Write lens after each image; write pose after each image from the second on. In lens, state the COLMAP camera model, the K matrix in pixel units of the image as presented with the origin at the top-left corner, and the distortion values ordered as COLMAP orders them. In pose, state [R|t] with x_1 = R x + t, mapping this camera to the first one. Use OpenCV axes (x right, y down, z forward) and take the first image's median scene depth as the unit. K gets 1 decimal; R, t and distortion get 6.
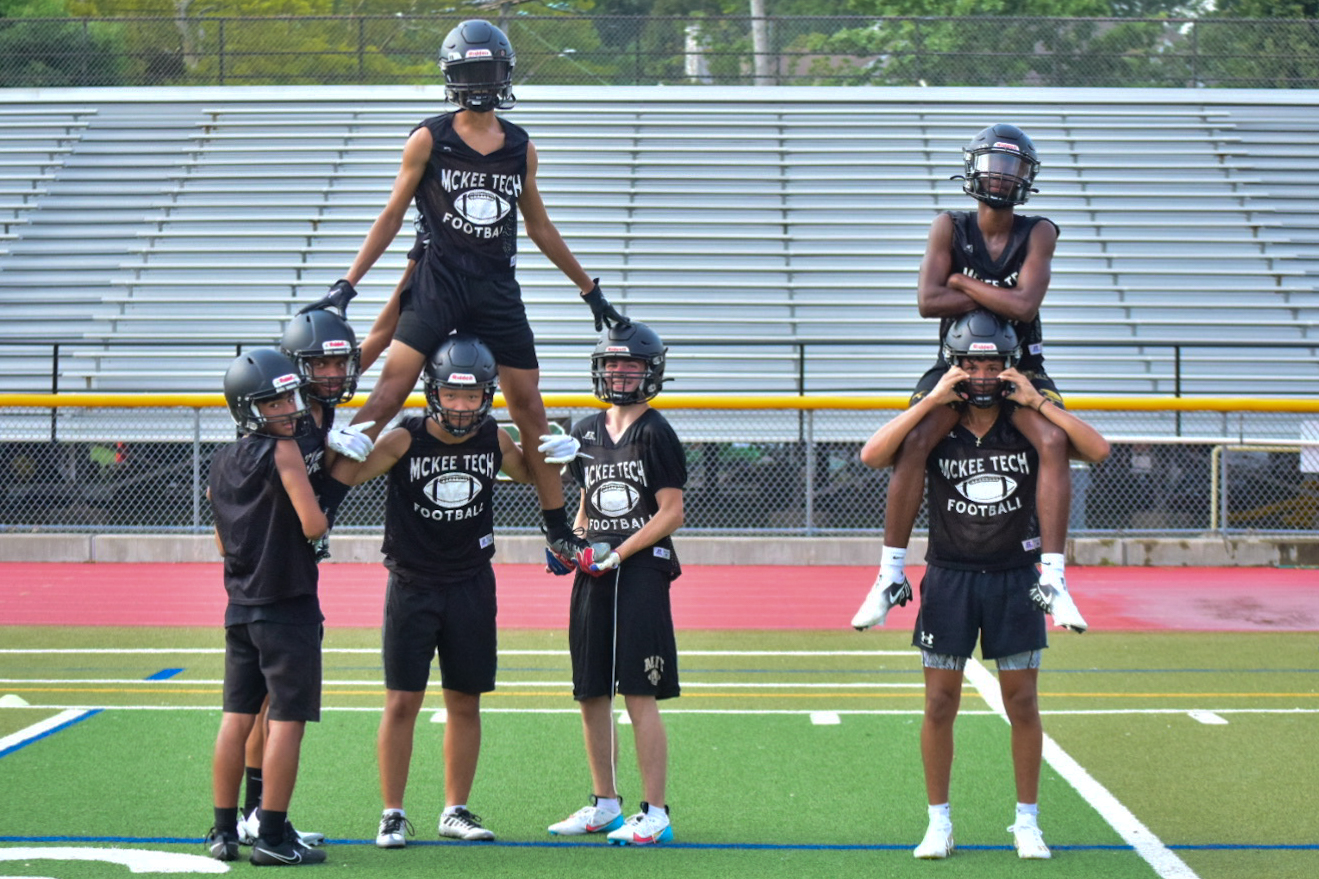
lens RADIAL K [[3173.7, 0, 659.5], [0, 3173.7, 439.5], [0, 0, 1]] dist [-0.167382, 0.591596]
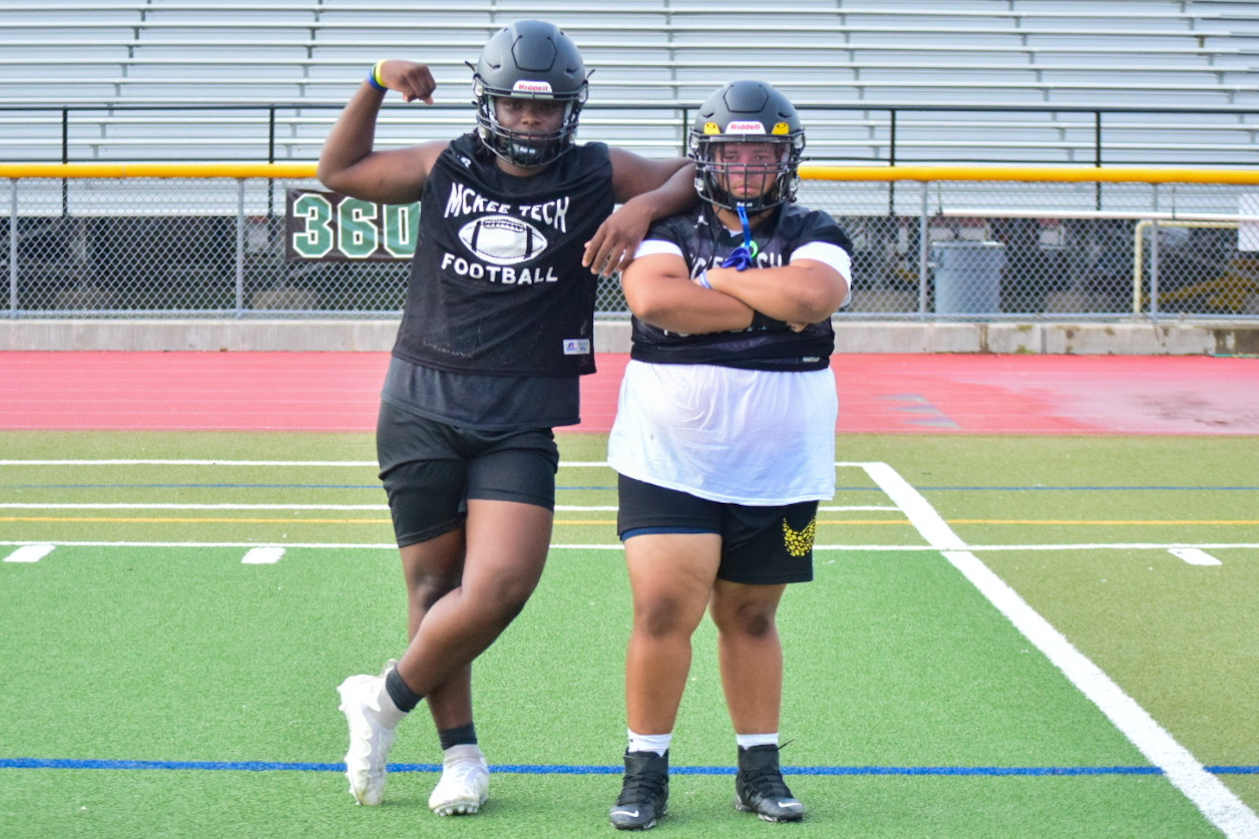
lens RADIAL K [[3029.4, 0, 629.5], [0, 3029.4, 419.5], [0, 0, 1]] dist [-0.167382, 0.591596]
pose [[0.999504, -0.001633, 0.031439, 0.001741], [-0.000521, 0.997659, 0.068381, -0.000298], [-0.031477, -0.068363, 0.997164, 0.142168]]
